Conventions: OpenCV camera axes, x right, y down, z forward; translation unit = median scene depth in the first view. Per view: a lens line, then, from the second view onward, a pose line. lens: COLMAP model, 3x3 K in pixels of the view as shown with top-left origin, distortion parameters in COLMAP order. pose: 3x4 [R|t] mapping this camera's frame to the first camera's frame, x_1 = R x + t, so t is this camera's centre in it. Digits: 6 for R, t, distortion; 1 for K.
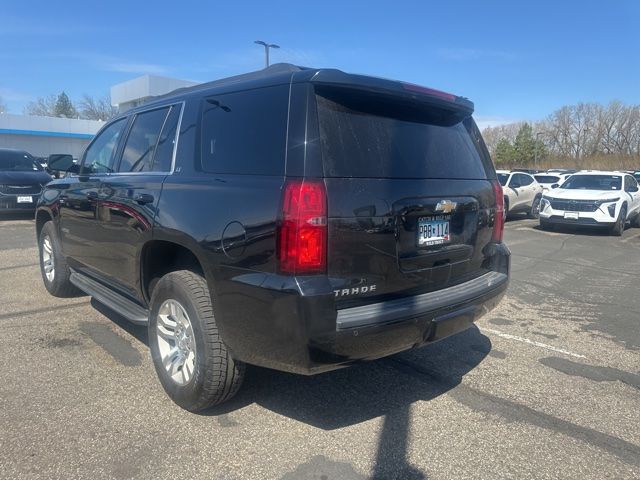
lens RADIAL K [[452.9, 0, 323.5], [0, 452.9, 239.1], [0, 0, 1]] dist [0.033032, -0.043429]
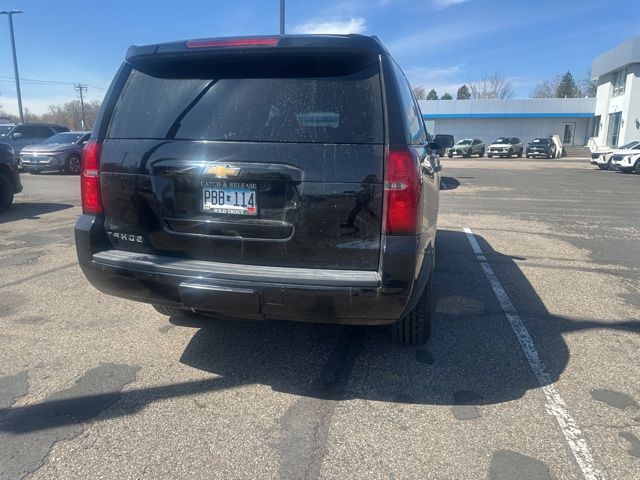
lens RADIAL K [[451.8, 0, 320.0], [0, 451.8, 245.9], [0, 0, 1]] dist [0.009486, -0.006949]
pose [[0.536599, 0.168341, -0.826875, 1.012849], [-0.121424, 0.985105, 0.121757, -0.052199], [0.835056, 0.035067, 0.549047, 0.594496]]
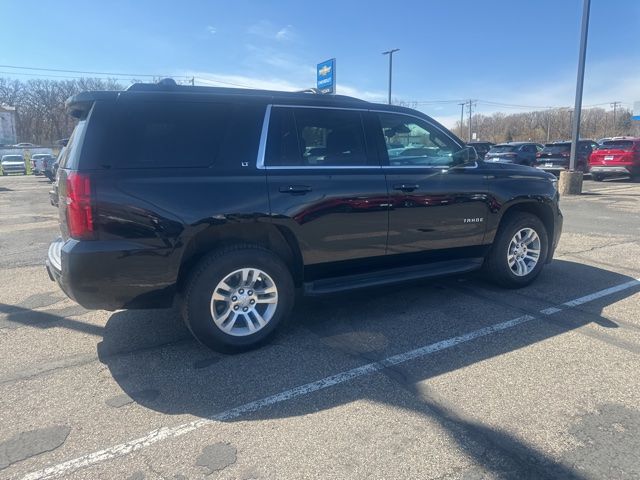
lens RADIAL K [[447.9, 0, 322.0], [0, 447.9, 240.1], [0, 0, 1]] dist [0.043475, -0.052861]
pose [[-0.241824, 0.162309, -0.956649, 1.281453], [-0.127009, 0.972133, 0.197042, -0.260377], [0.961972, 0.169153, -0.214471, 1.890651]]
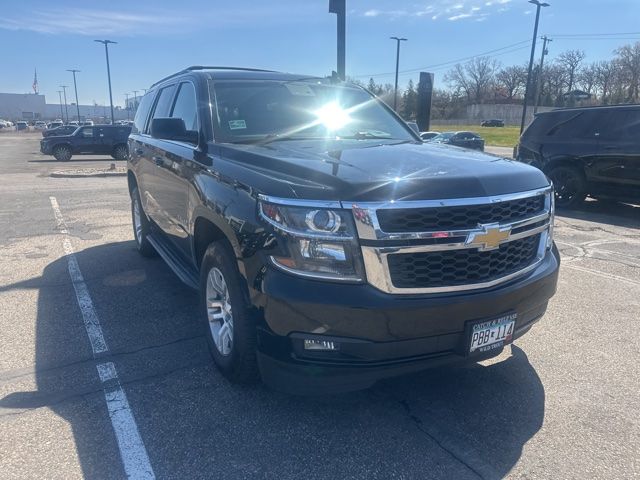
lens RADIAL K [[452.9, 0, 323.5], [0, 452.9, 239.1], [0, 0, 1]] dist [0.033032, -0.043429]
pose [[-0.973431, -0.084153, 0.212955, -0.919979], [-0.000346, 0.930557, 0.366148, -0.462488], [-0.228979, 0.356346, -0.905862, 3.014931]]
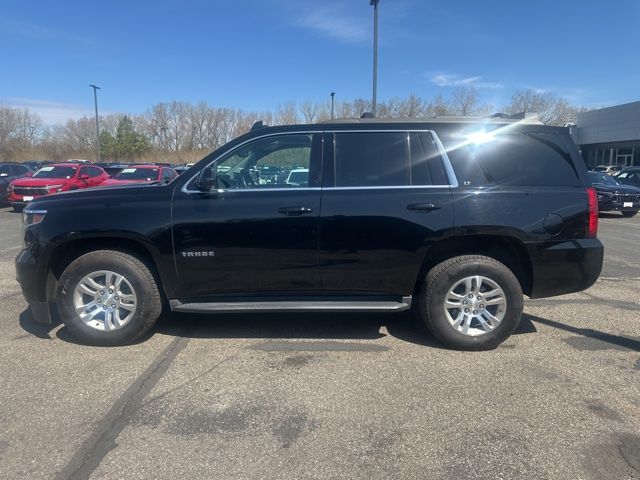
lens RADIAL K [[449.5, 0, 323.8], [0, 449.5, 237.4], [0, 0, 1]] dist [0.039445, -0.051775]
pose [[0.672986, -0.122497, 0.729441, -1.588224], [0.111755, 0.991709, 0.063434, -0.123510], [-0.731163, 0.038828, 0.681096, 0.369584]]
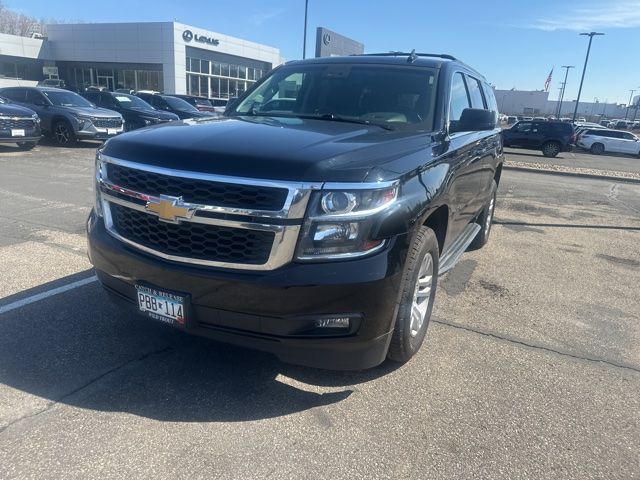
lens RADIAL K [[457.6, 0, 321.0], [0, 457.6, 244.4], [0, 0, 1]] dist [0.001877, -0.002939]
pose [[-0.350240, -0.304632, 0.885737, -1.827662], [0.064460, 0.935553, 0.347254, -0.380434], [-0.934439, 0.178717, -0.308032, 2.256210]]
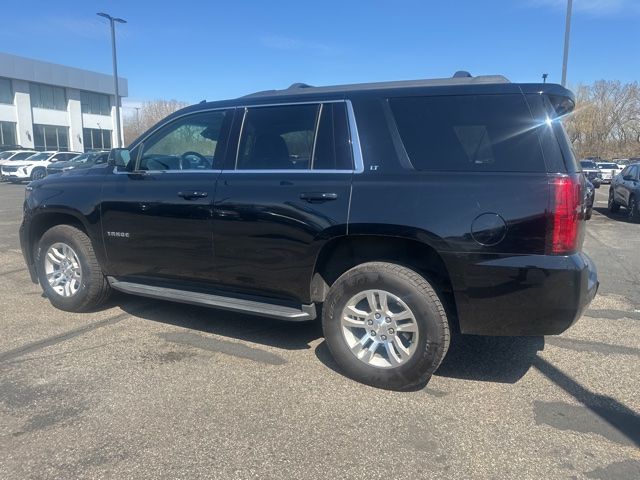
lens RADIAL K [[452.9, 0, 323.5], [0, 452.9, 239.1], [0, 0, 1]] dist [0.033032, -0.043429]
pose [[0.933537, -0.067684, 0.352033, -0.782721], [0.057697, 0.997580, 0.038798, -0.034585], [-0.353807, -0.015908, 0.935183, 0.049025]]
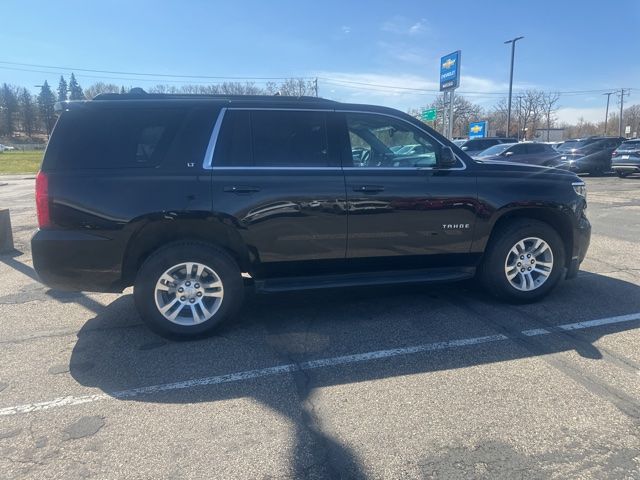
lens RADIAL K [[446.9, 0, 323.1], [0, 446.9, 242.7], [0, 0, 1]] dist [0.039050, -0.046396]
pose [[-0.492636, 0.155404, -0.856247, 1.101157], [-0.116460, 0.963302, 0.241838, -0.332553], [0.862407, 0.218857, -0.456459, 2.342548]]
